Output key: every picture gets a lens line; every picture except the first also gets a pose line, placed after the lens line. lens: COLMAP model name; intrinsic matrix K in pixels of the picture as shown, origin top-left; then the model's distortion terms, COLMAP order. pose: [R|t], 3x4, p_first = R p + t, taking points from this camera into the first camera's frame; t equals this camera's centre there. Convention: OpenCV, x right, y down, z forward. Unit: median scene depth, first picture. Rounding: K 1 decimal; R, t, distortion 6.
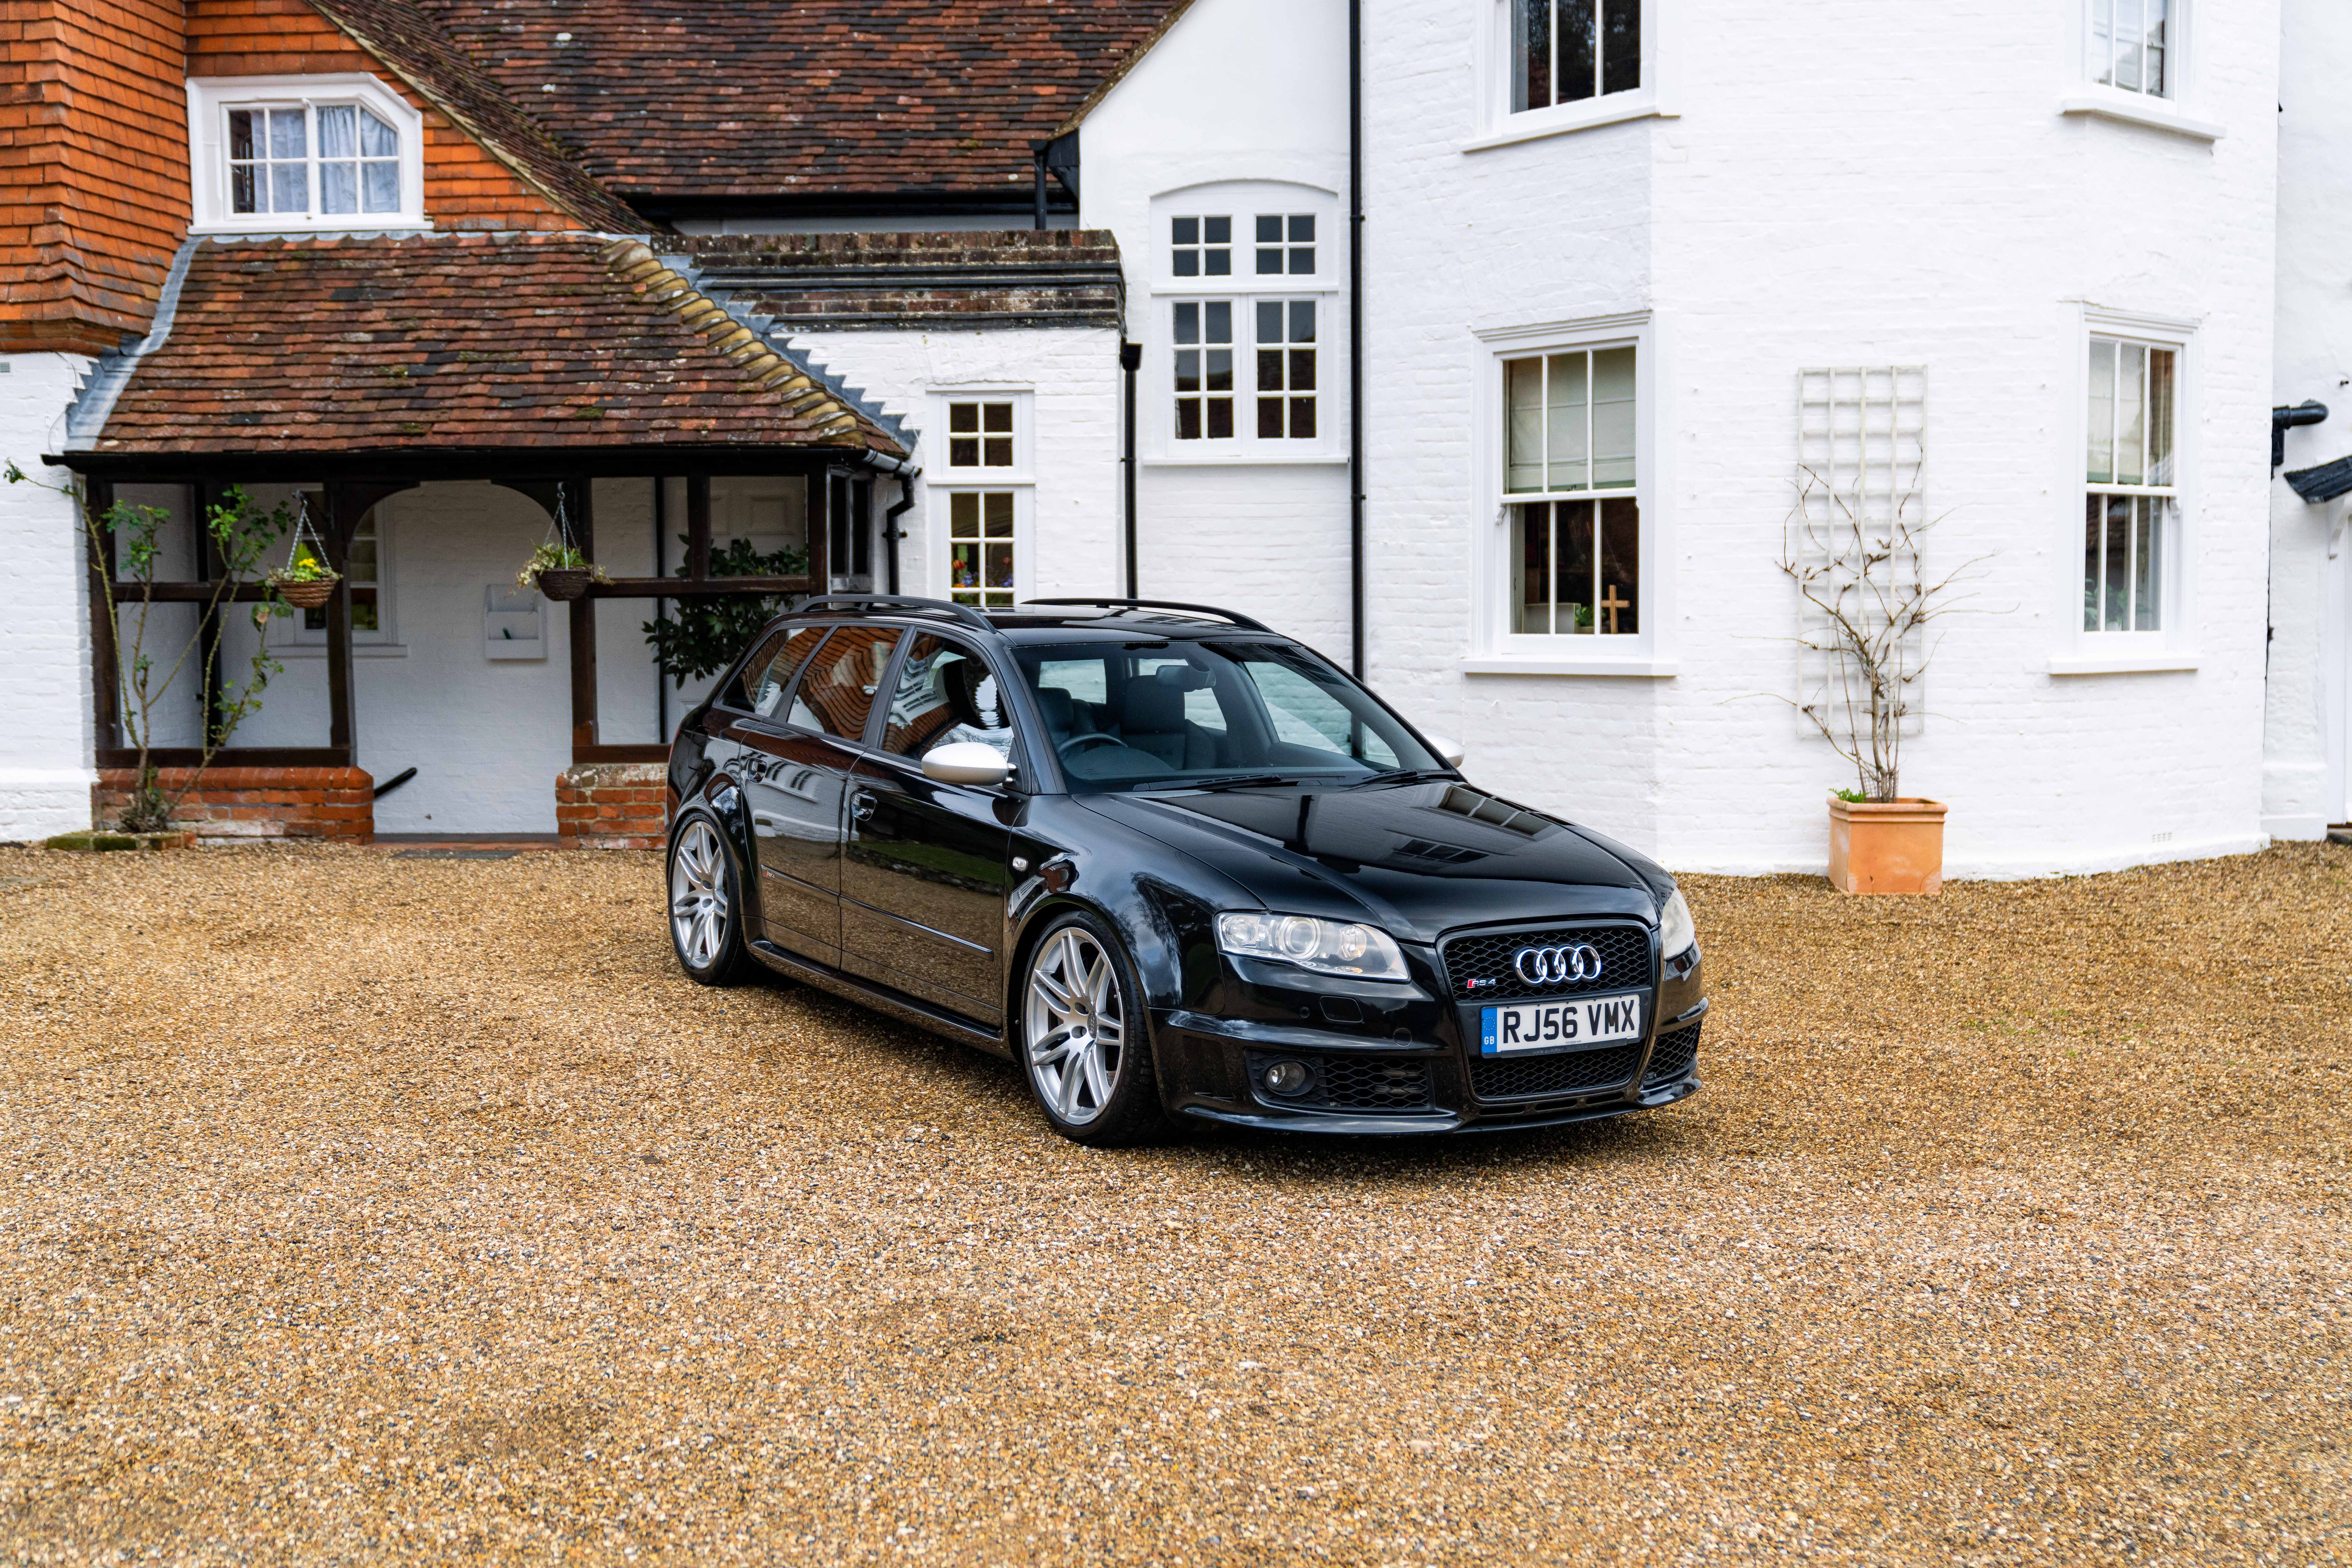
lens RADIAL K [[2522.5, 0, 1176.0], [0, 2522.5, 784.0], [0, 0, 1]] dist [-0.002925, 0.012880]
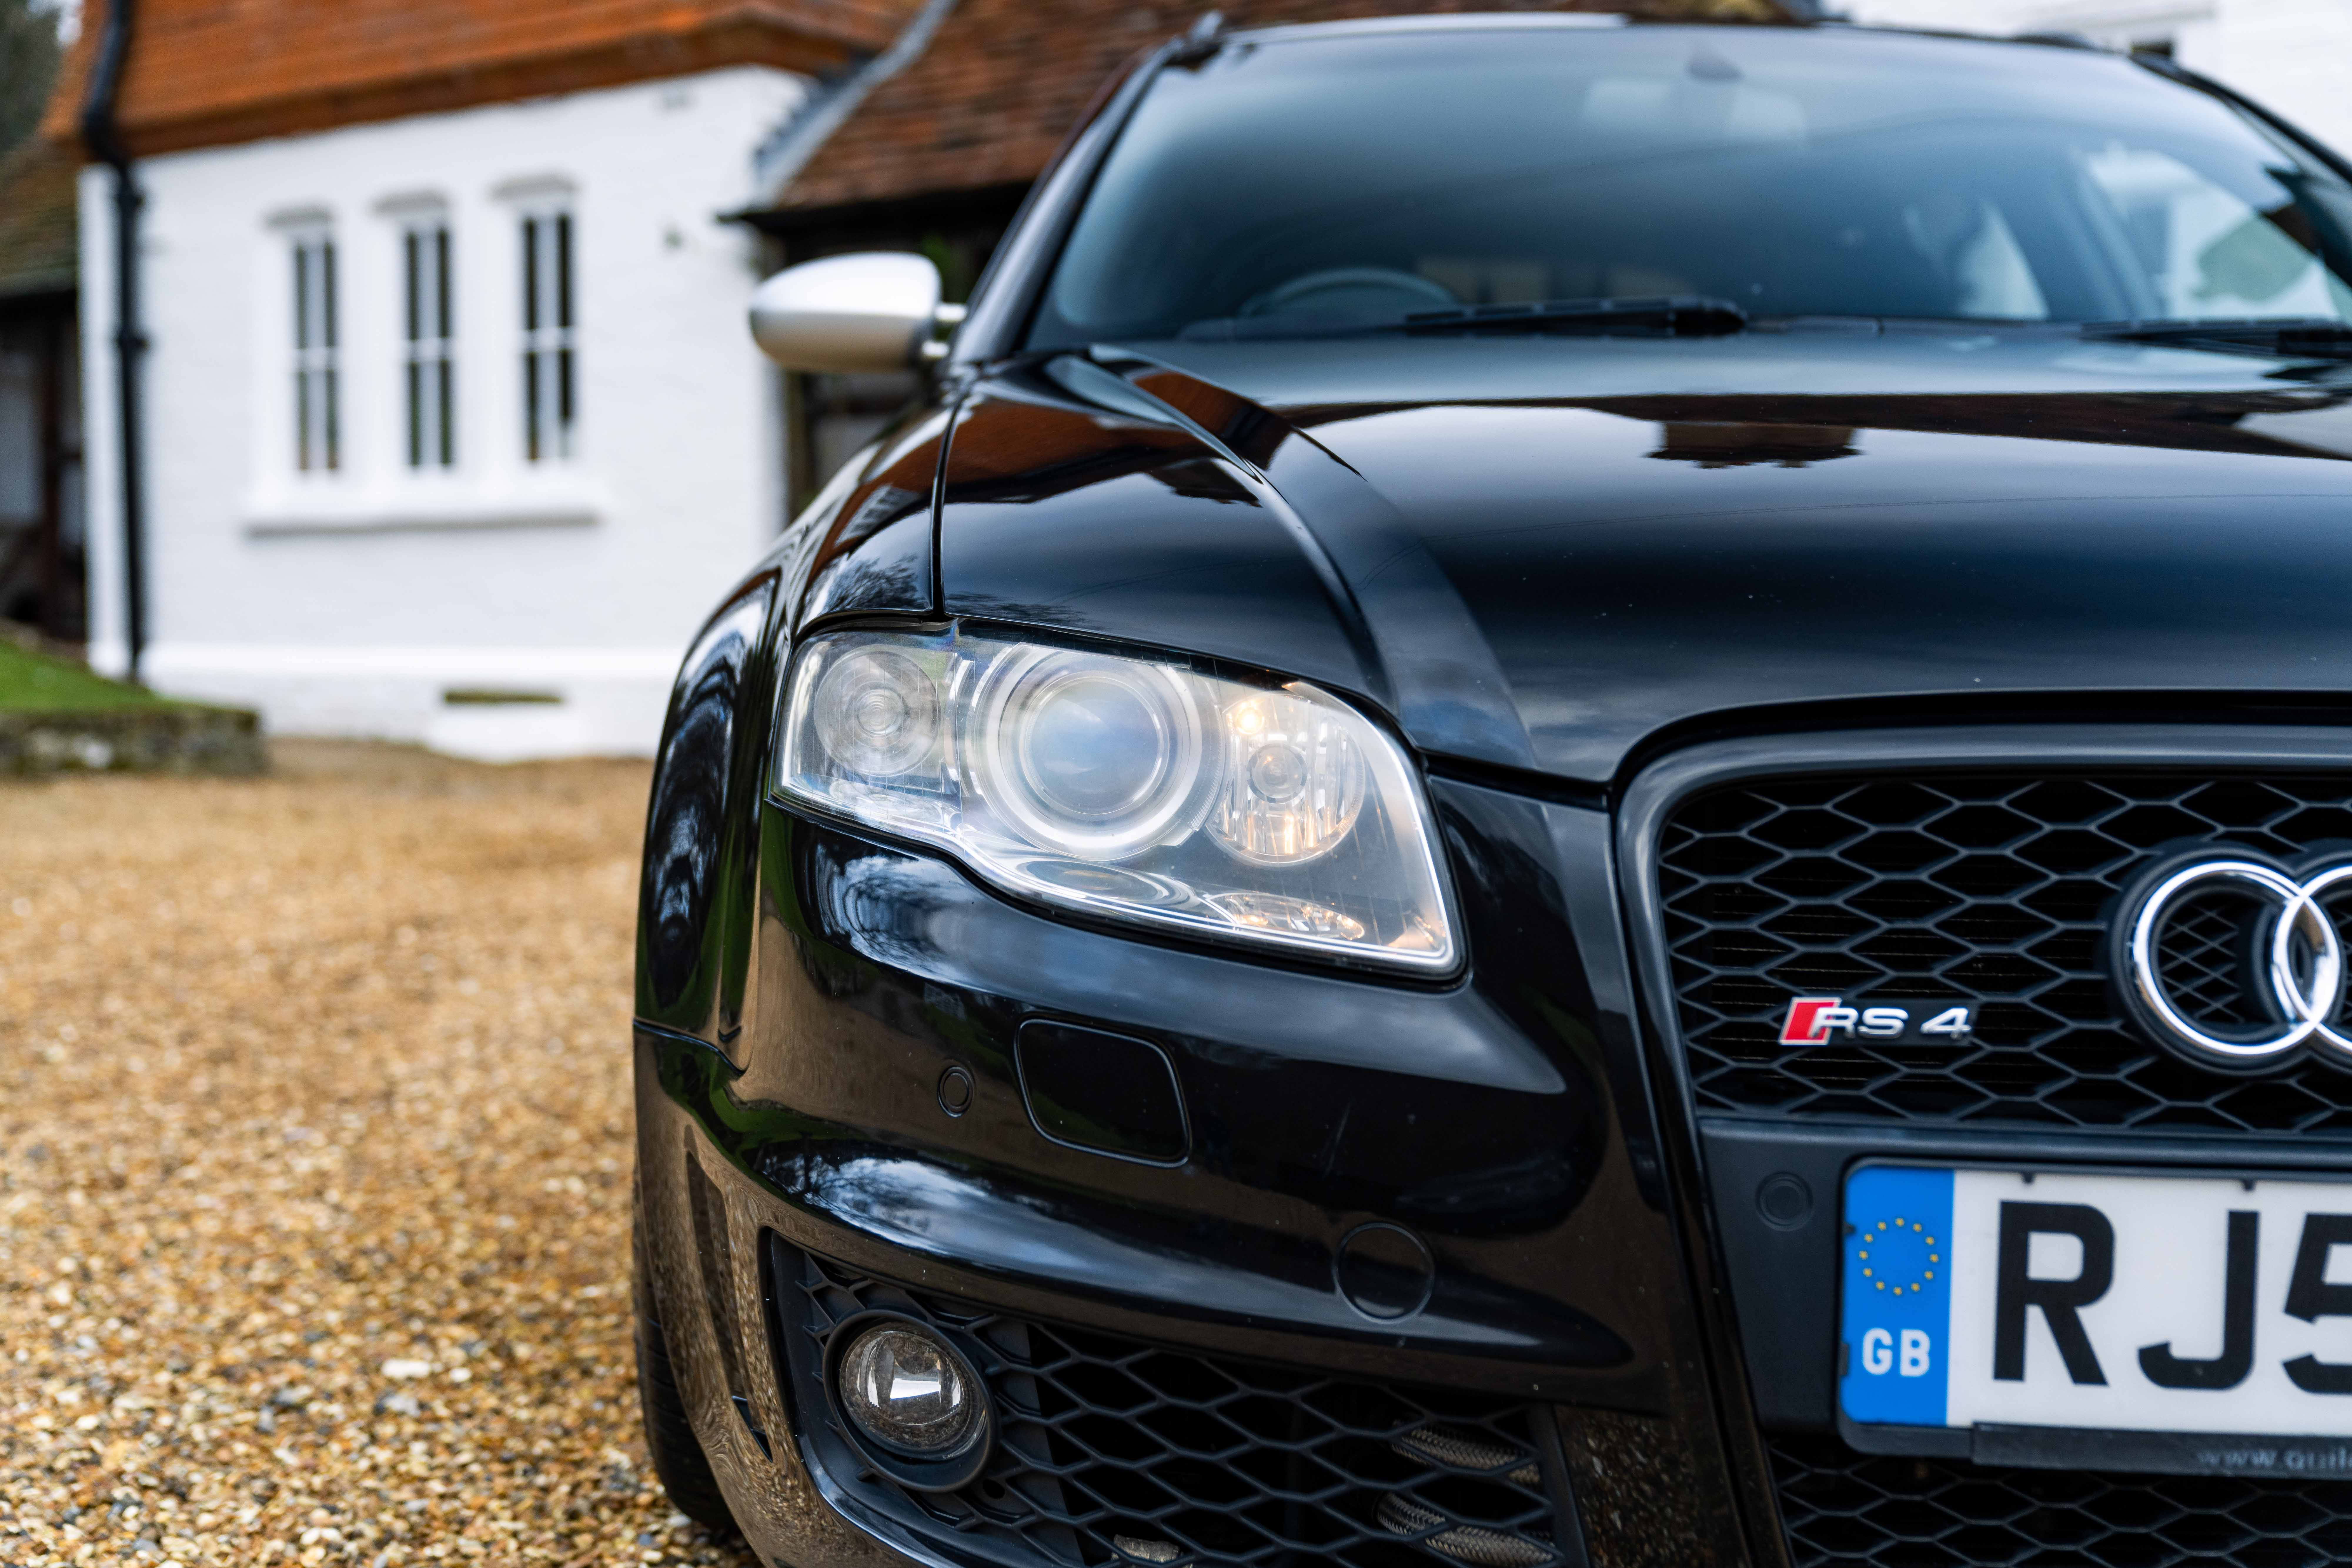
lens RADIAL K [[2824.9, 0, 1176.0], [0, 2824.9, 784.0], [0, 0, 1]] dist [0.013467, 0.000786]
pose [[0.852122, 0.033983, -0.522239, 0.087318], [-0.044184, 0.998998, -0.007087, 0.031304], [0.521475, 0.029114, 0.852770, 0.383883]]
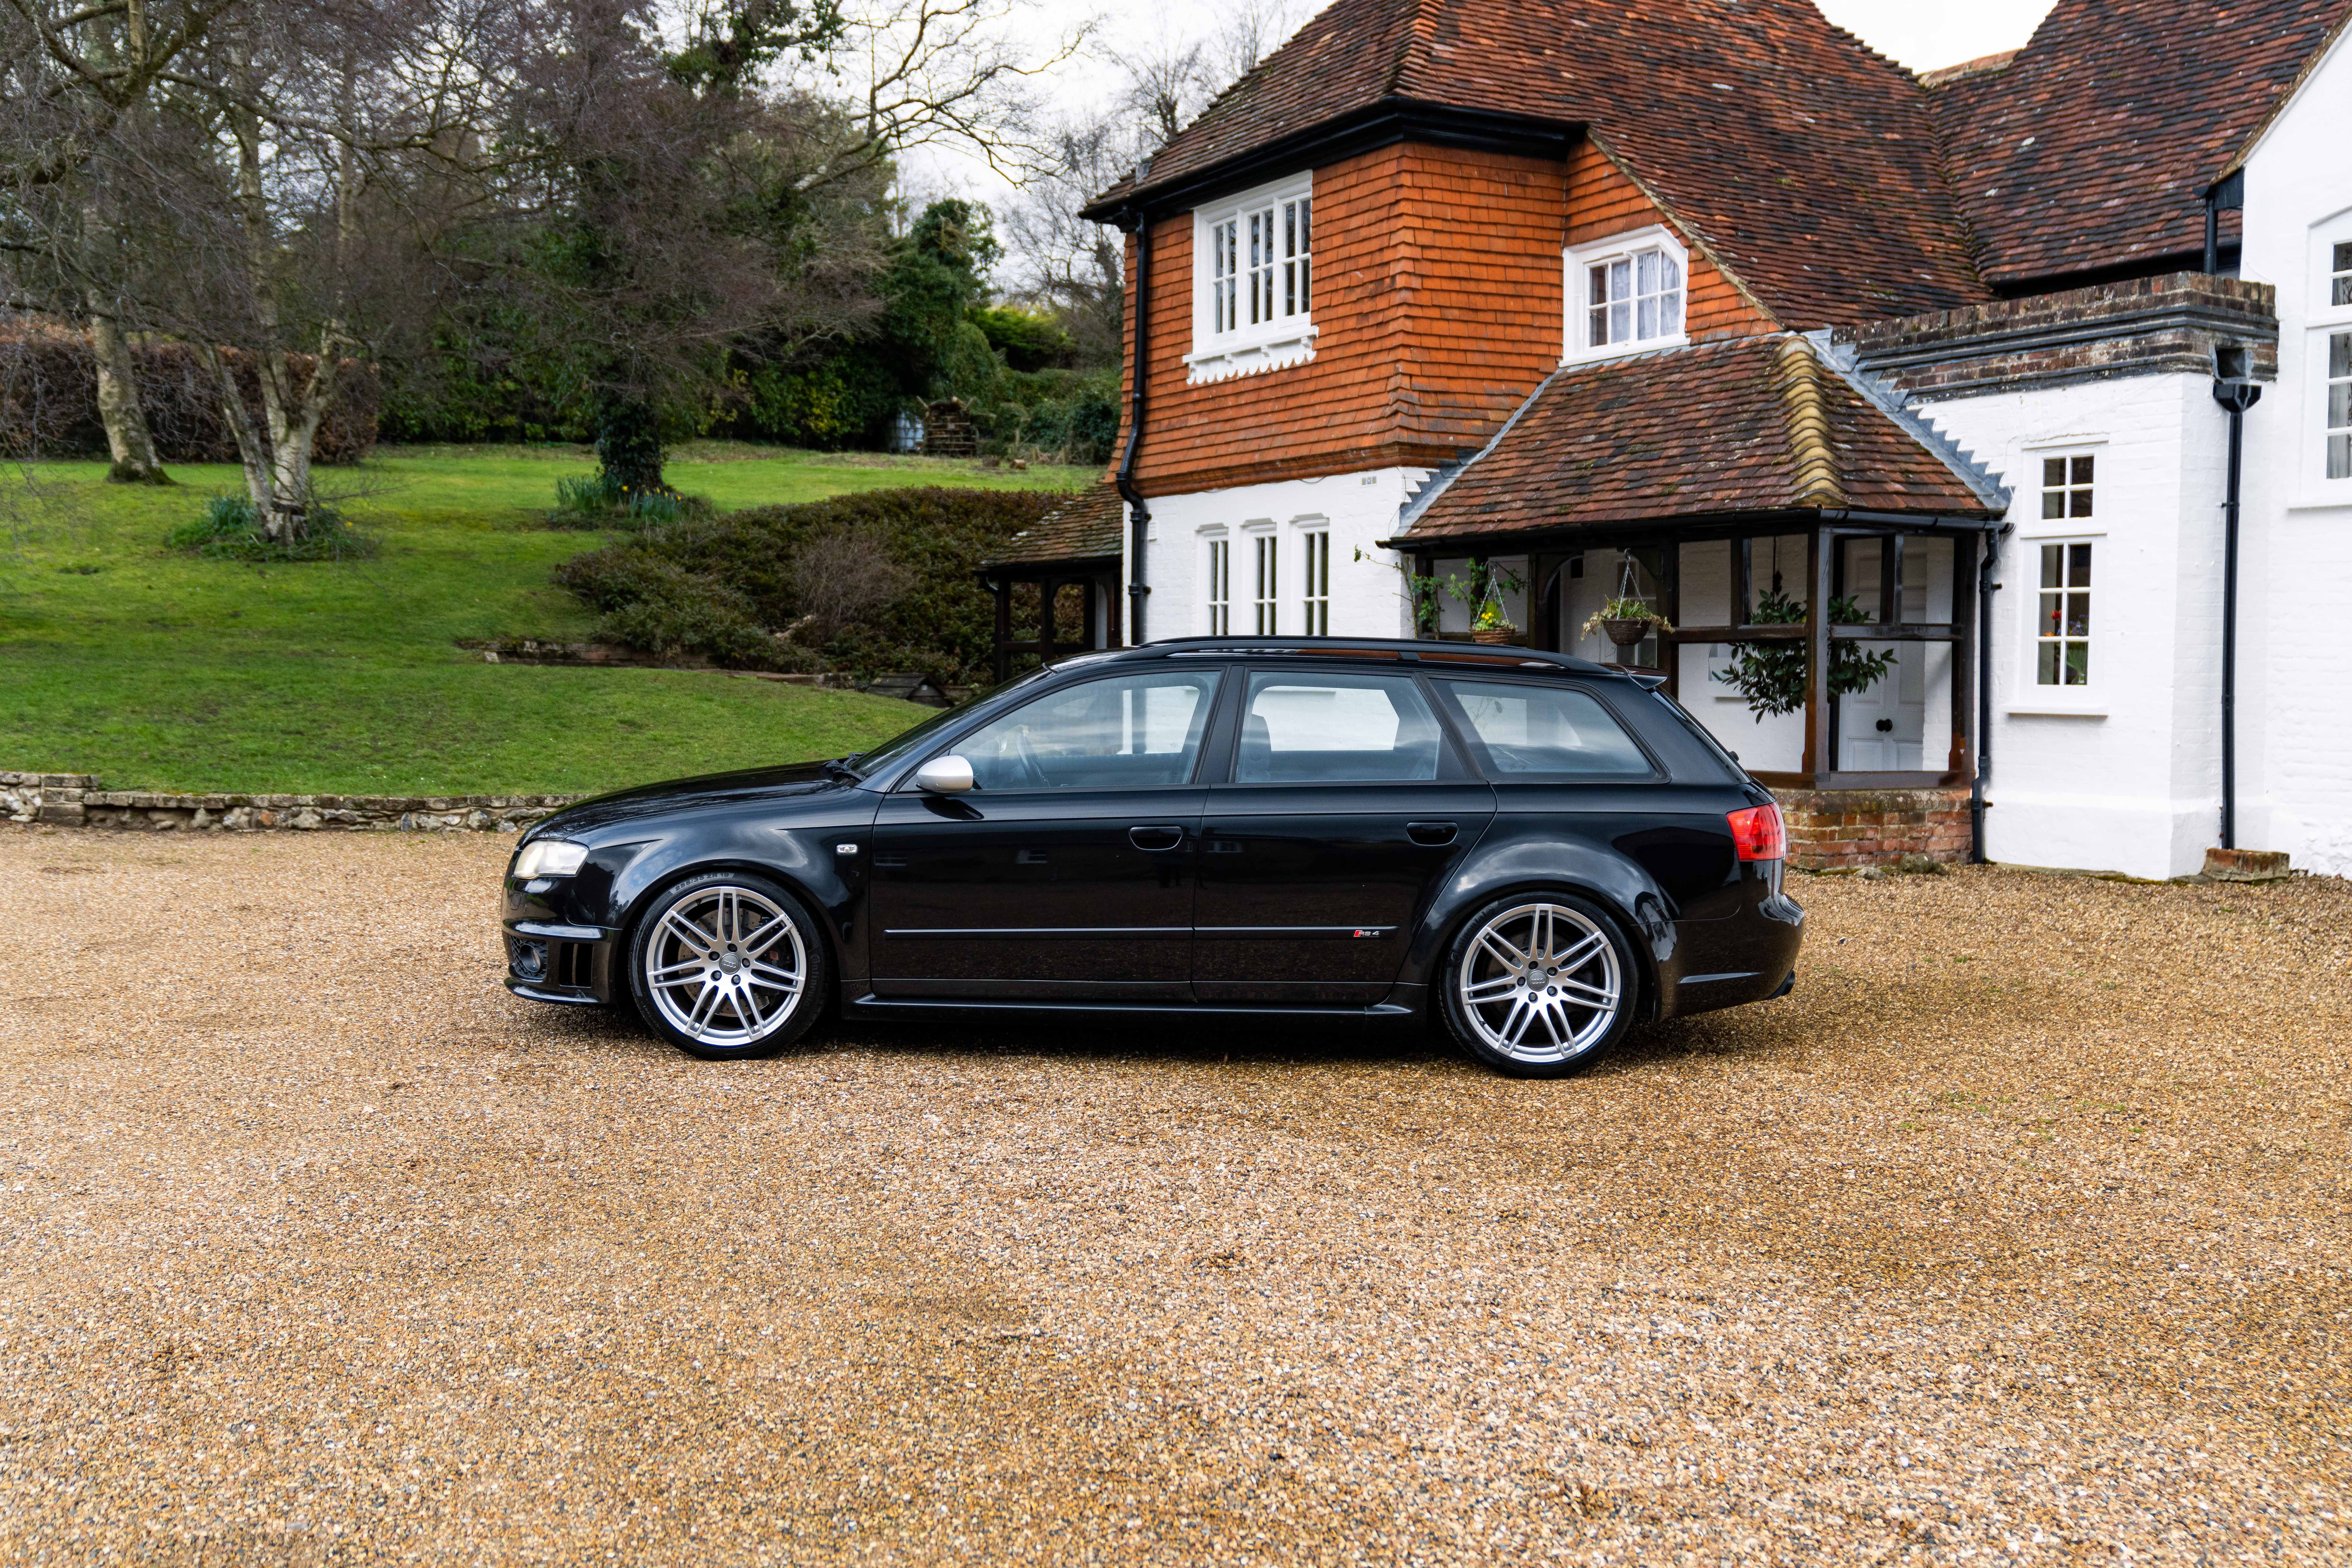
lens RADIAL K [[2338.1, 0, 1173.2], [0, 2338.1, 790.6], [0, 0, 1]] dist [-0.008445, 0.021162]
pose [[0.552951, 0.052376, -0.831566, 0.565205], [-0.071577, 0.997319, 0.015221, -0.004263], [0.830134, 0.051104, 0.555217, 0.192432]]
